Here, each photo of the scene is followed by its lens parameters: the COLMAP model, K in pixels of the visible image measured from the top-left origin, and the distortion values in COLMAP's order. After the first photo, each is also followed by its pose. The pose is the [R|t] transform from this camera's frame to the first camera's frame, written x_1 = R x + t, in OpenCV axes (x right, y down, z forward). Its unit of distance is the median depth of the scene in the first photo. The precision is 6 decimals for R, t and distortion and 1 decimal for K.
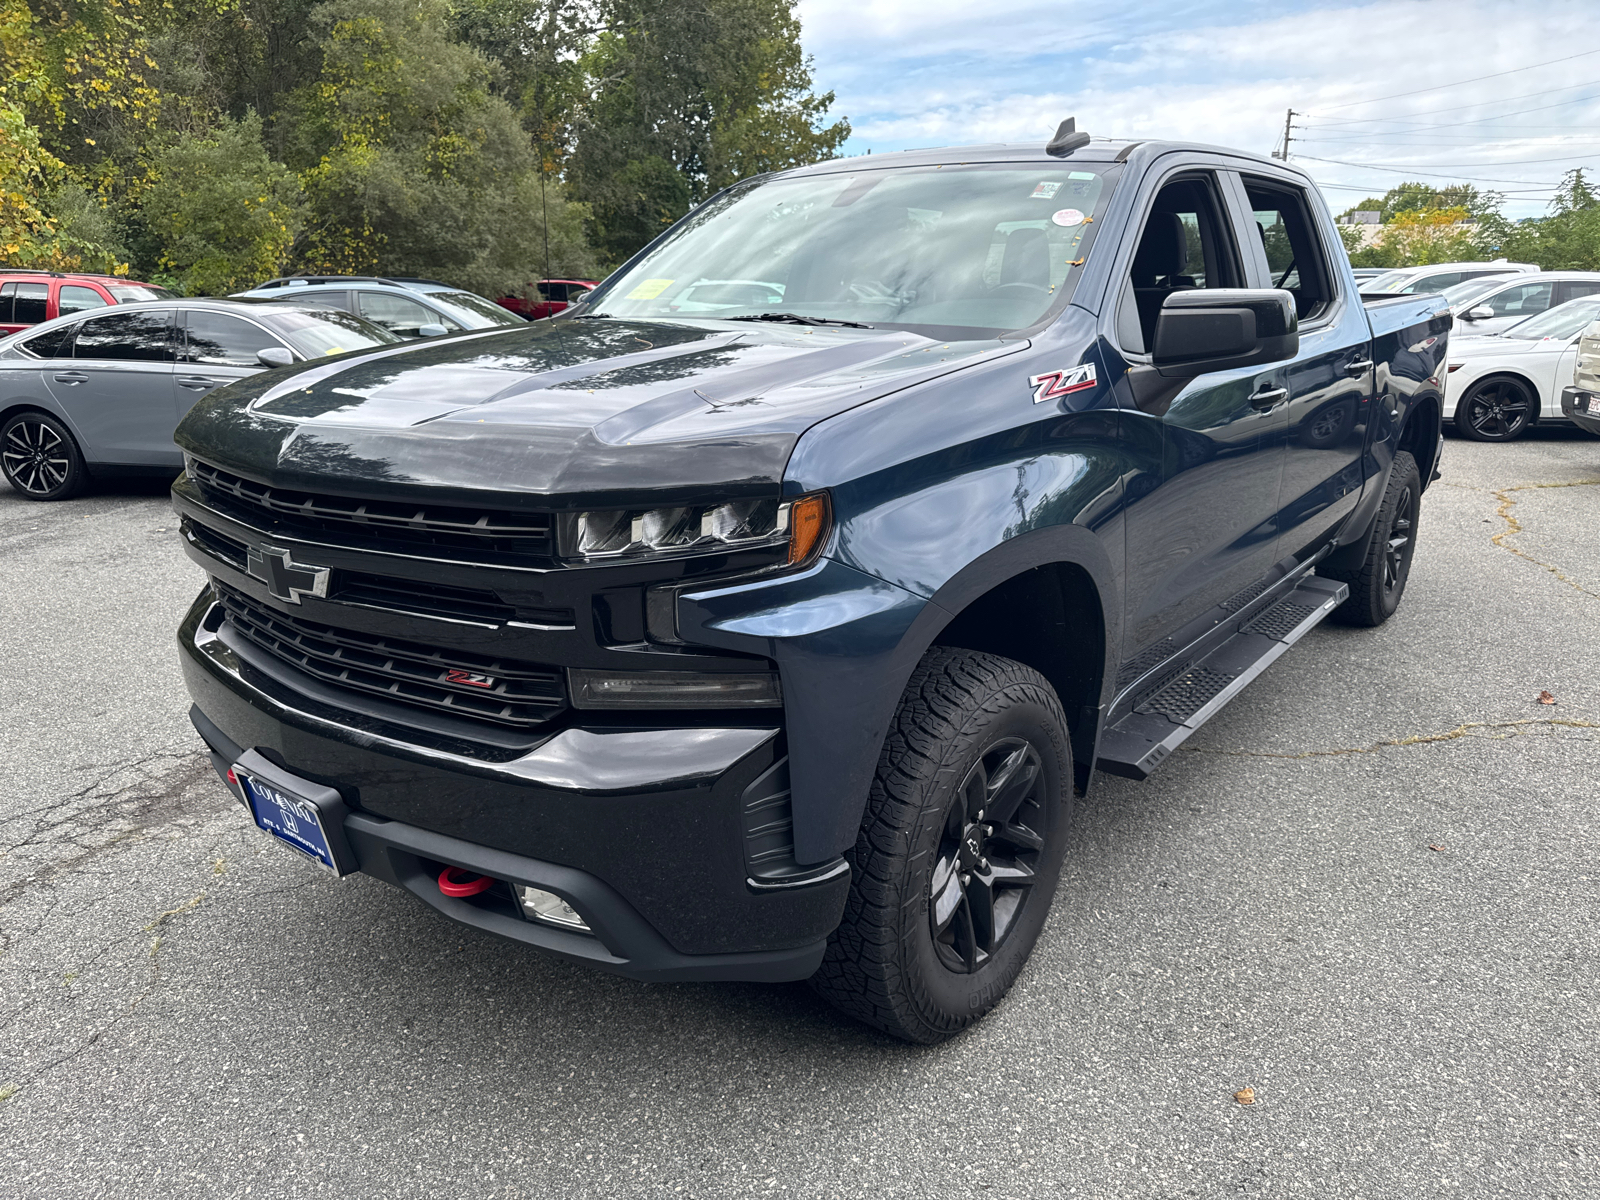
lens RADIAL K [[1180.7, 0, 797.6], [0, 1180.7, 608.5], [0, 0, 1]] dist [0.005795, -0.005153]
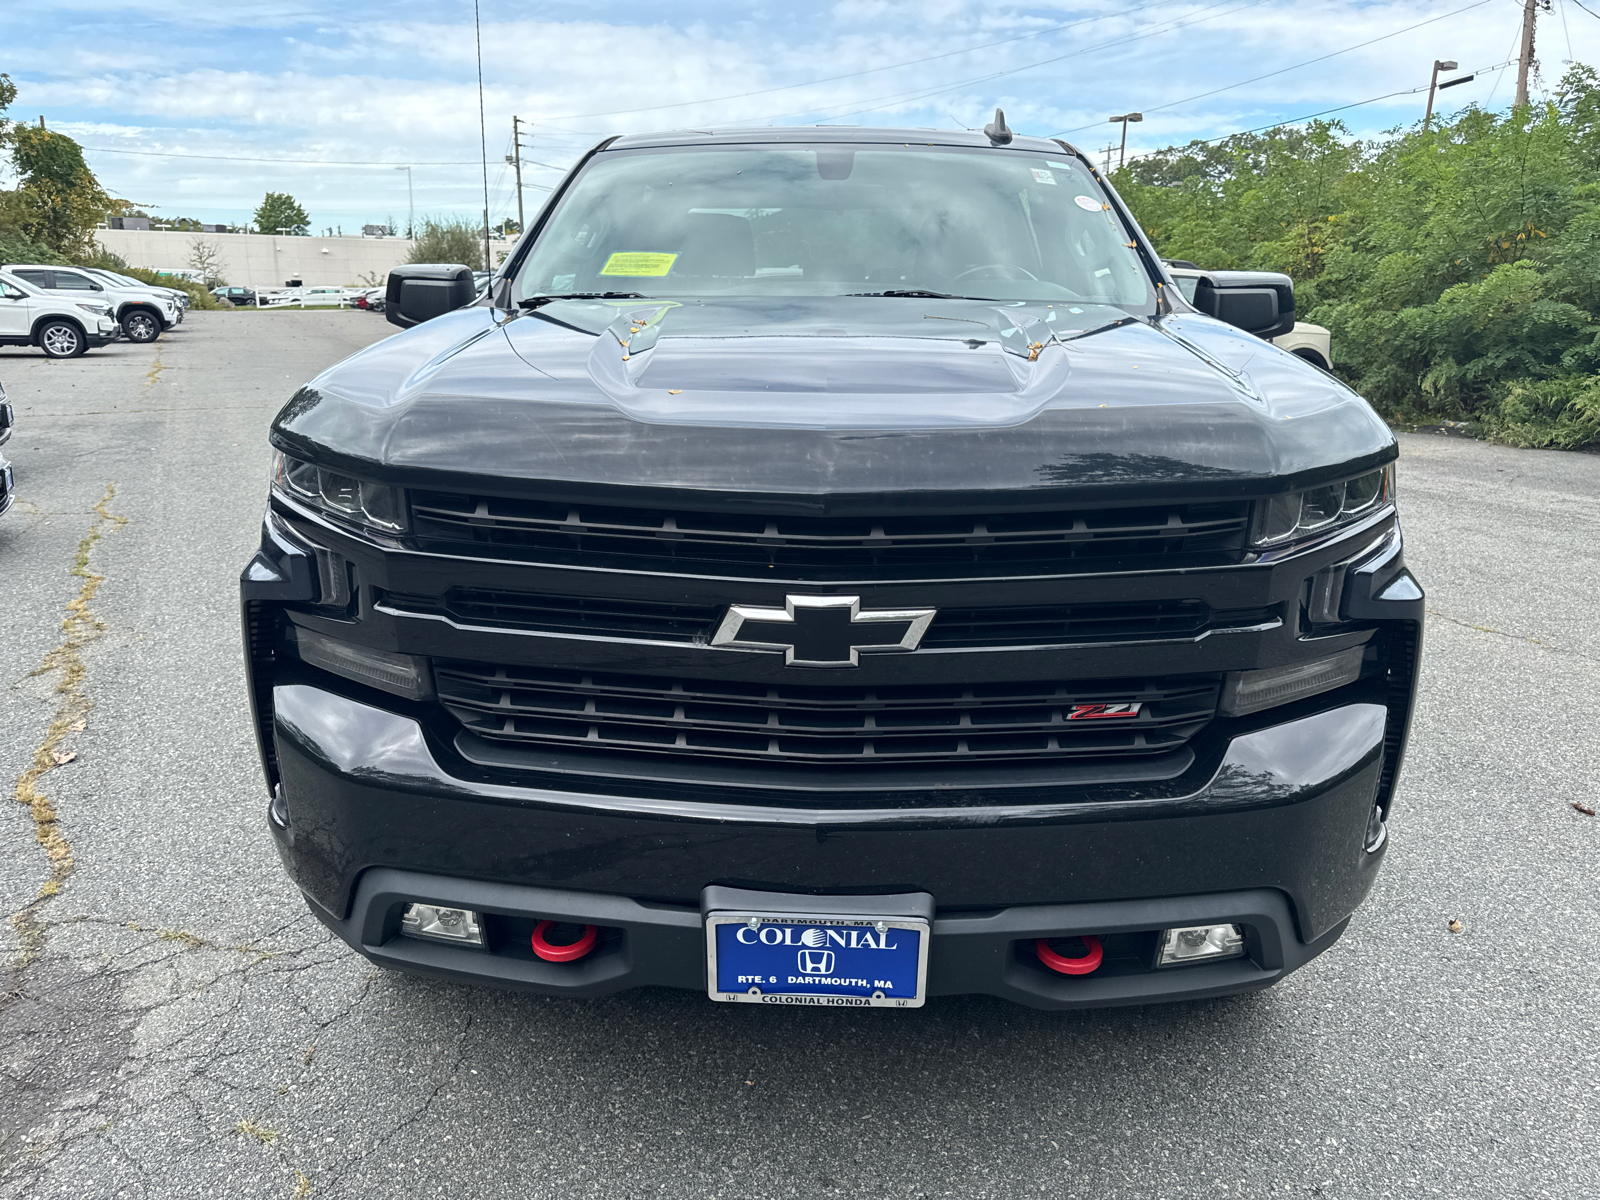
lens RADIAL K [[1181.3, 0, 798.7], [0, 1181.3, 611.6], [0, 0, 1]] dist [0.038794, -0.029653]
pose [[0.803824, -0.150021, 0.575639, -0.624651], [0.149361, 0.987577, 0.048811, -0.056873], [-0.575811, 0.046743, 0.816246, 0.288408]]
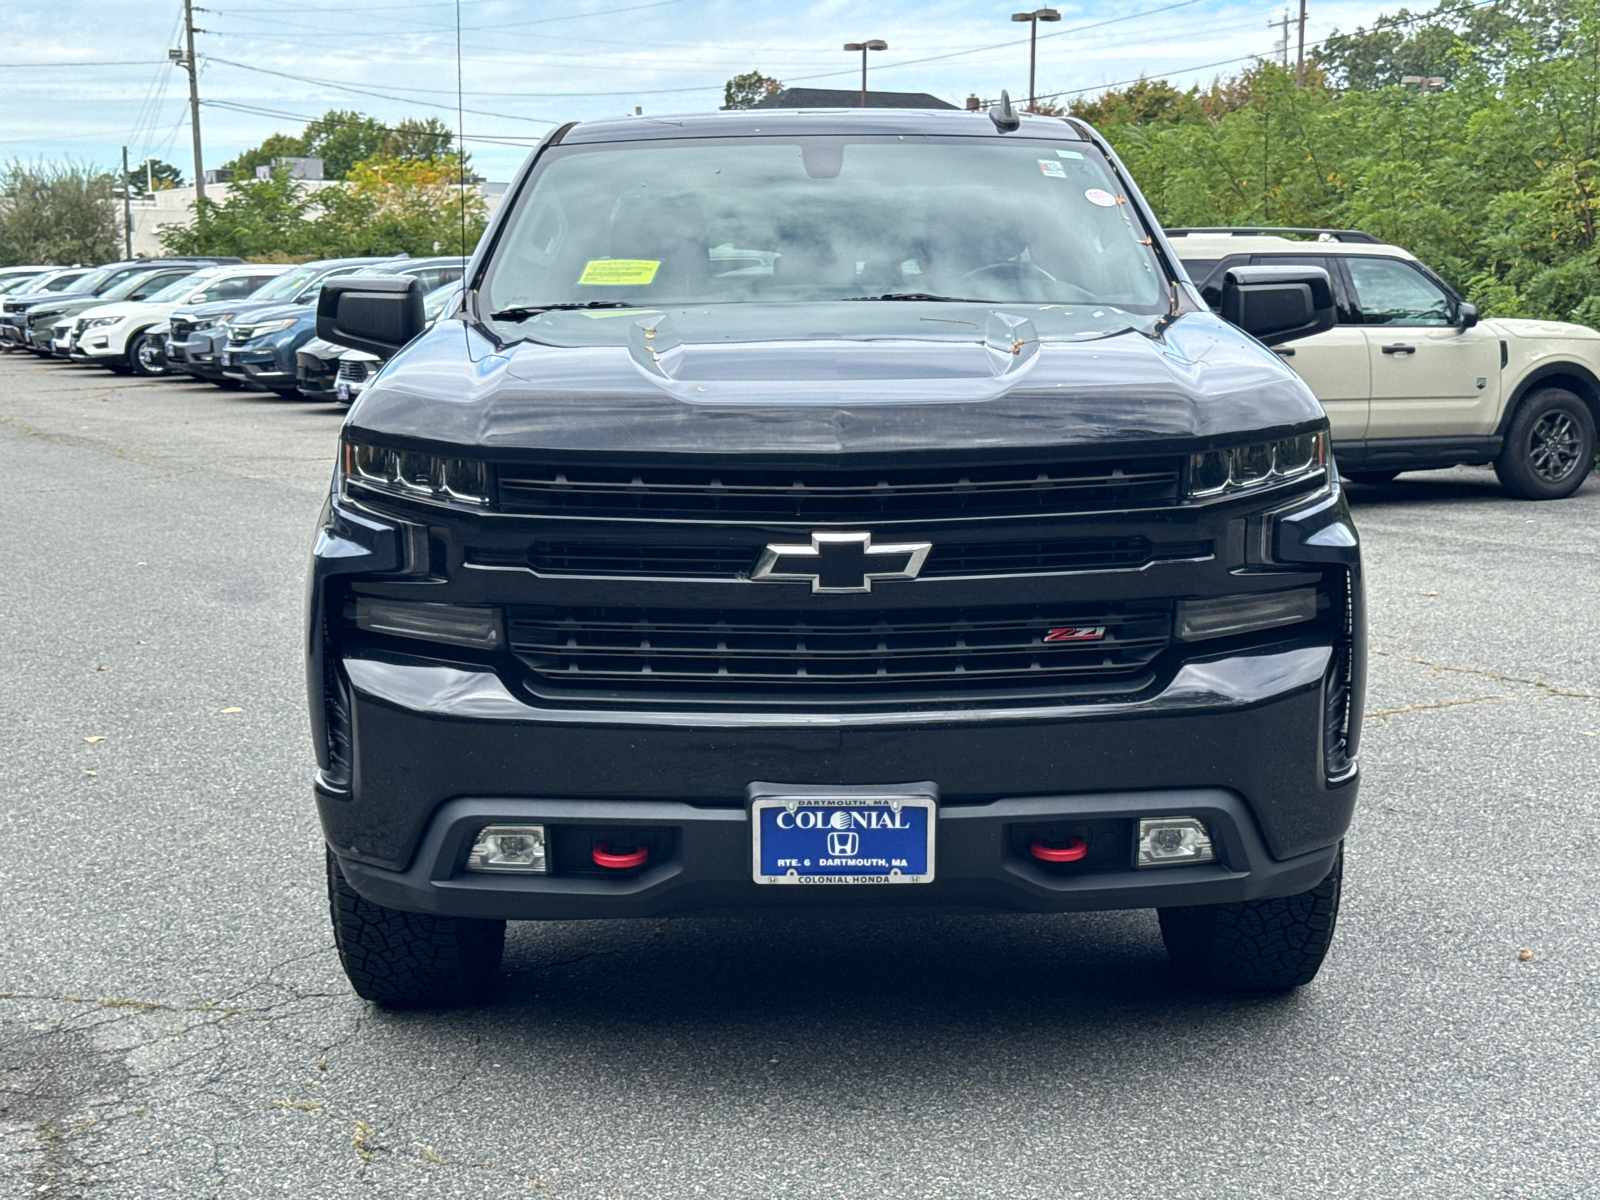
lens RADIAL K [[2407.9, 0, 800.0], [0, 2407.9, 600.0], [0, 0, 1]] dist [0.011166, 0.827576]
pose [[0.781723, -0.090706, 0.616994, -1.169574], [0.175340, 0.981424, -0.077871, 0.101276], [-0.598469, 0.169057, 0.783106, -0.329712]]
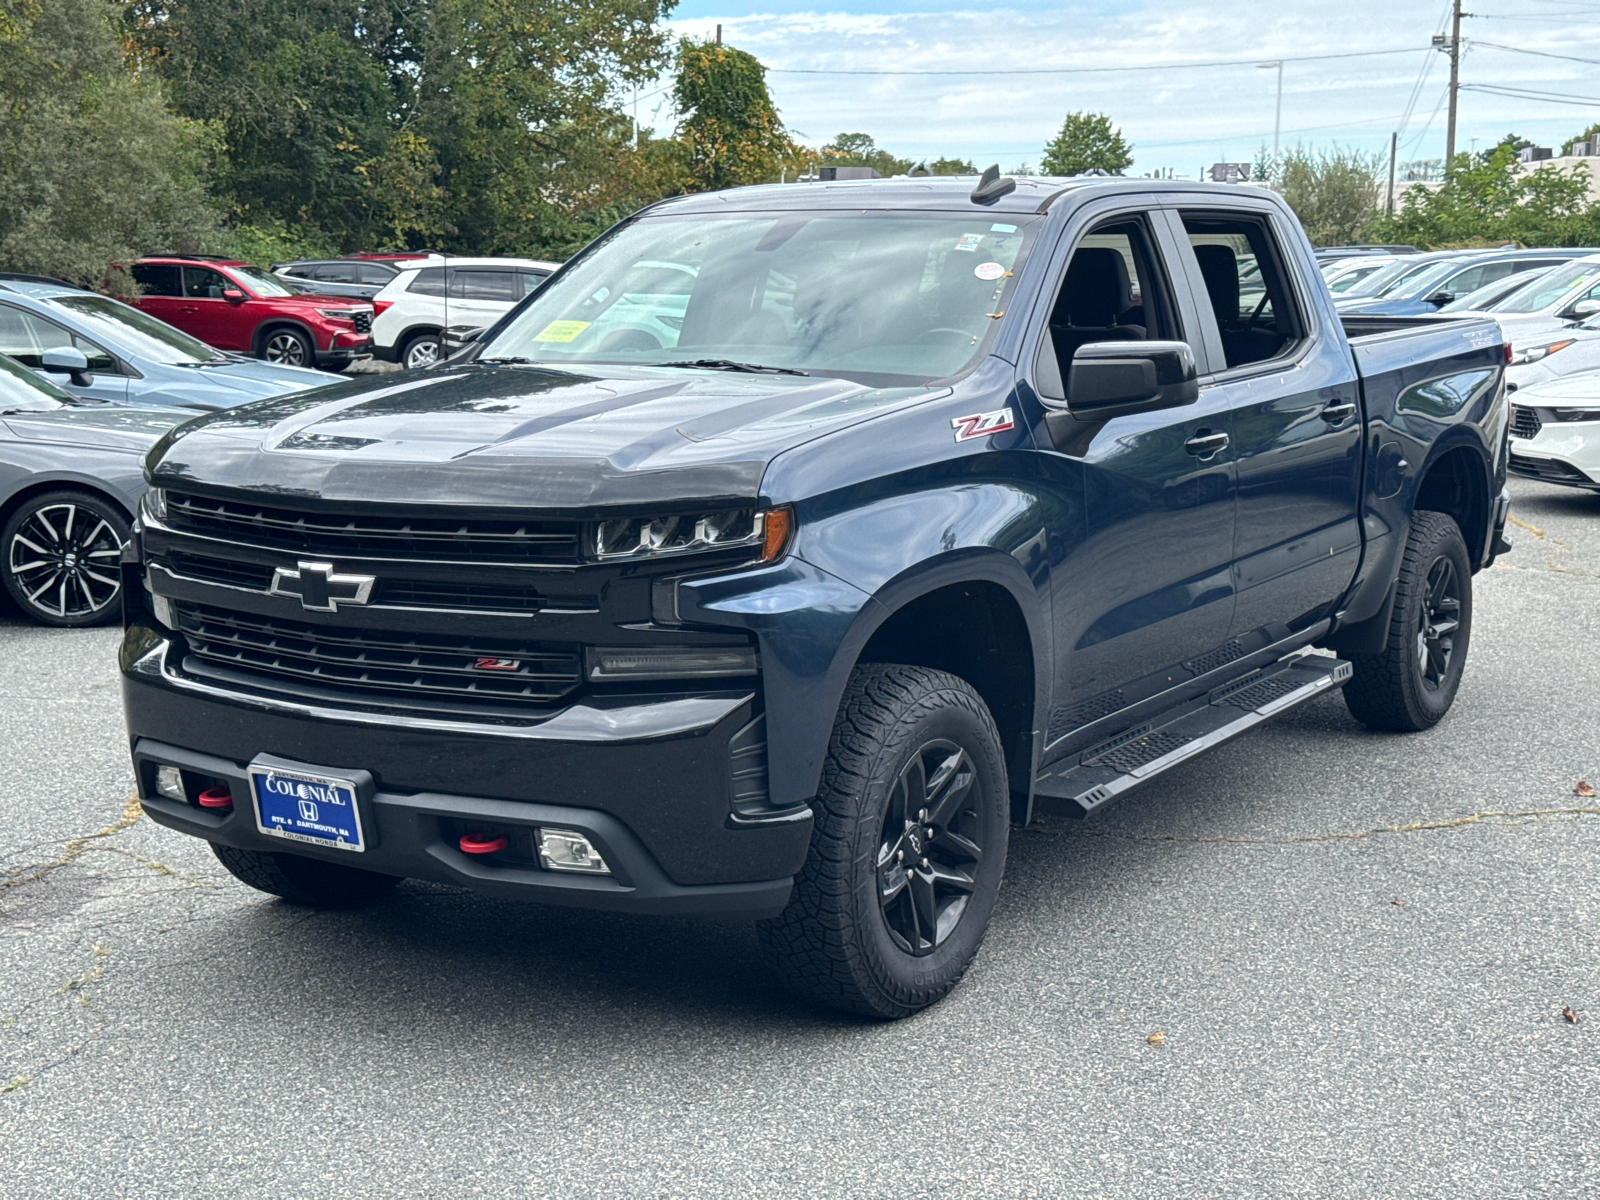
lens RADIAL K [[2407.9, 0, 800.0], [0, 2407.9, 600.0], [0, 0, 1]] dist [0.011166, 0.827576]
pose [[0.995443, -0.008851, 0.094942, -0.135483], [0.020620, 0.992105, -0.123707, 0.205509], [-0.093098, 0.125101, 0.987766, -0.991783]]
